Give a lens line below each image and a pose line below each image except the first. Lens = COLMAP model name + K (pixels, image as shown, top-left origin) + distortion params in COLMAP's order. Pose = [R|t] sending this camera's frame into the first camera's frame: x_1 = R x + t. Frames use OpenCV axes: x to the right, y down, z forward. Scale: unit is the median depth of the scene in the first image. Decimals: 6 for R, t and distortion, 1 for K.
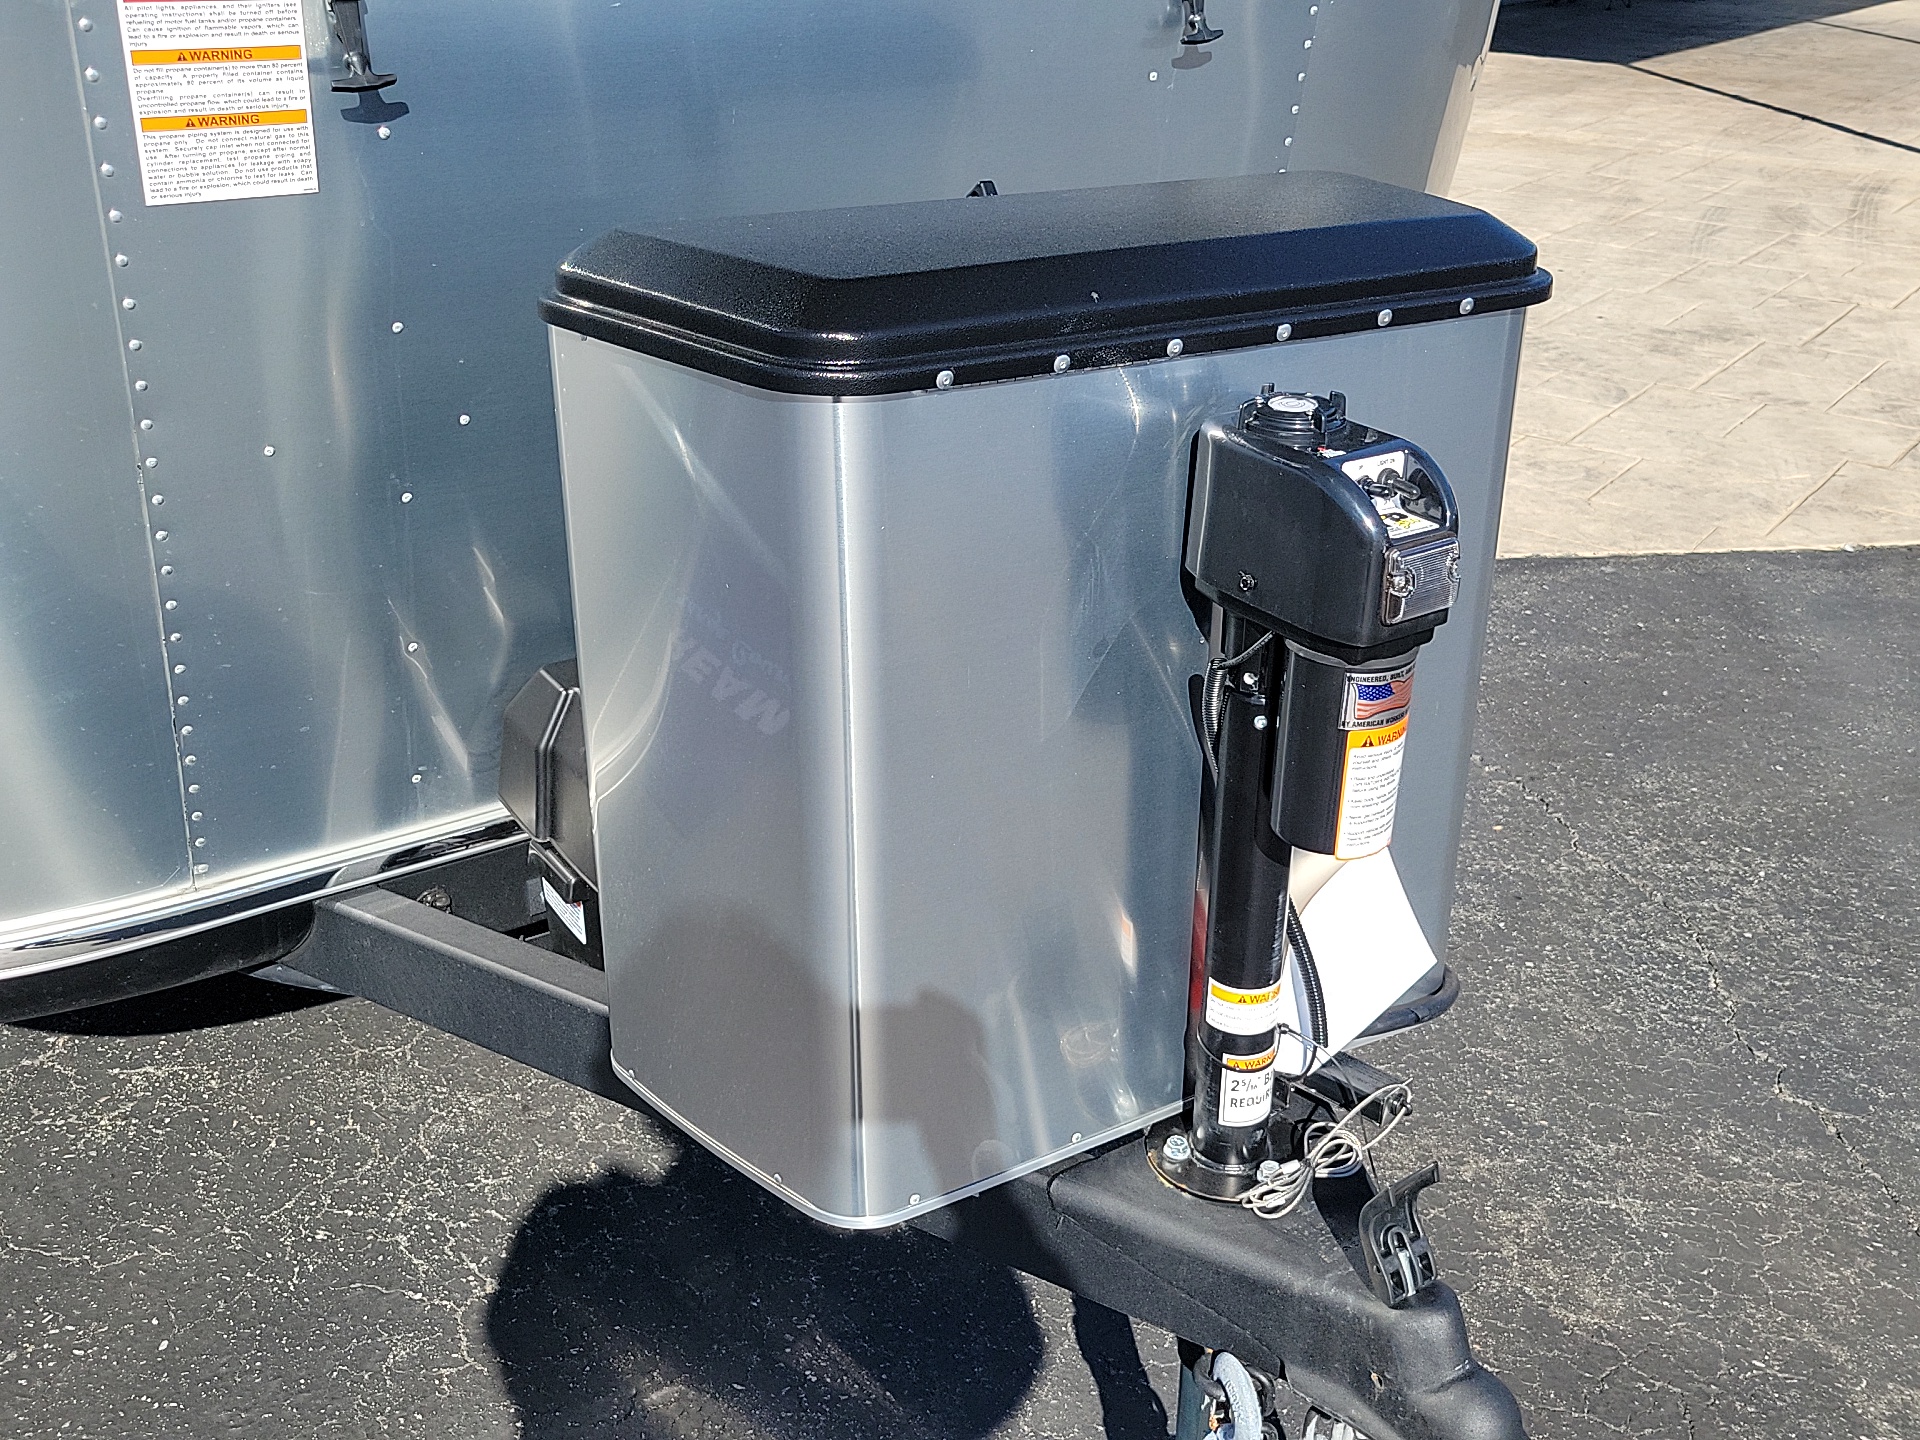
lens RADIAL K [[2099.4, 0, 960.0], [0, 2099.4, 720.0], [0, 0, 1]] dist [0.042368, 0.003227]
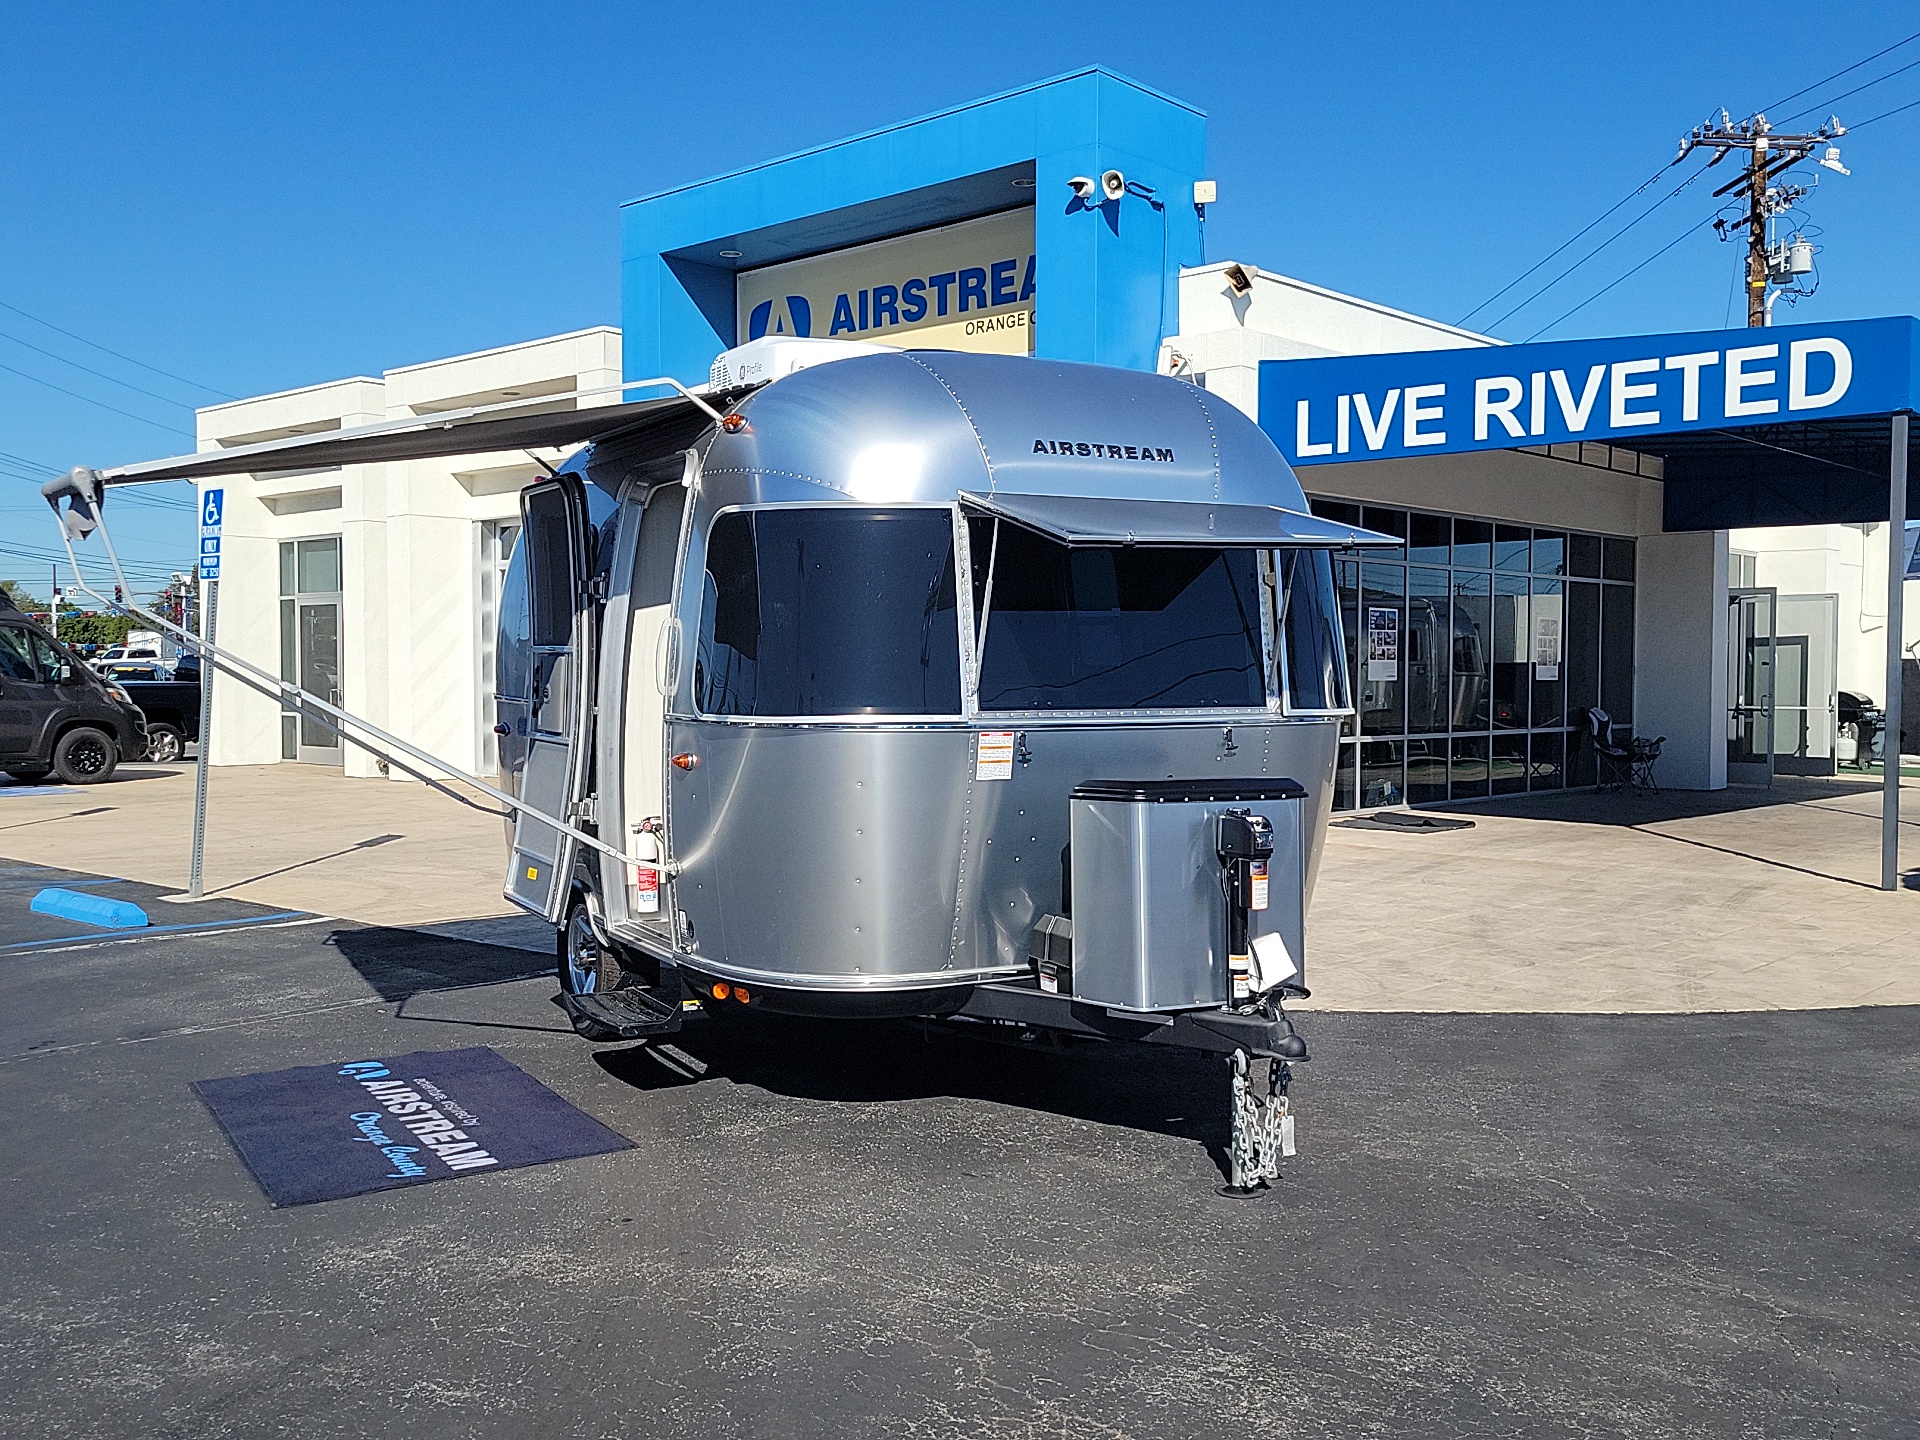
lens RADIAL K [[2099.4, 0, 960.0], [0, 2099.4, 720.0], [0, 0, 1]] dist [0.042368, 0.003227]
pose [[0.994913, -0.022800, -0.098126, 0.009190], [-0.015432, 0.928063, -0.372103, 1.208274], [0.099551, 0.371725, 0.922990, -2.934392]]
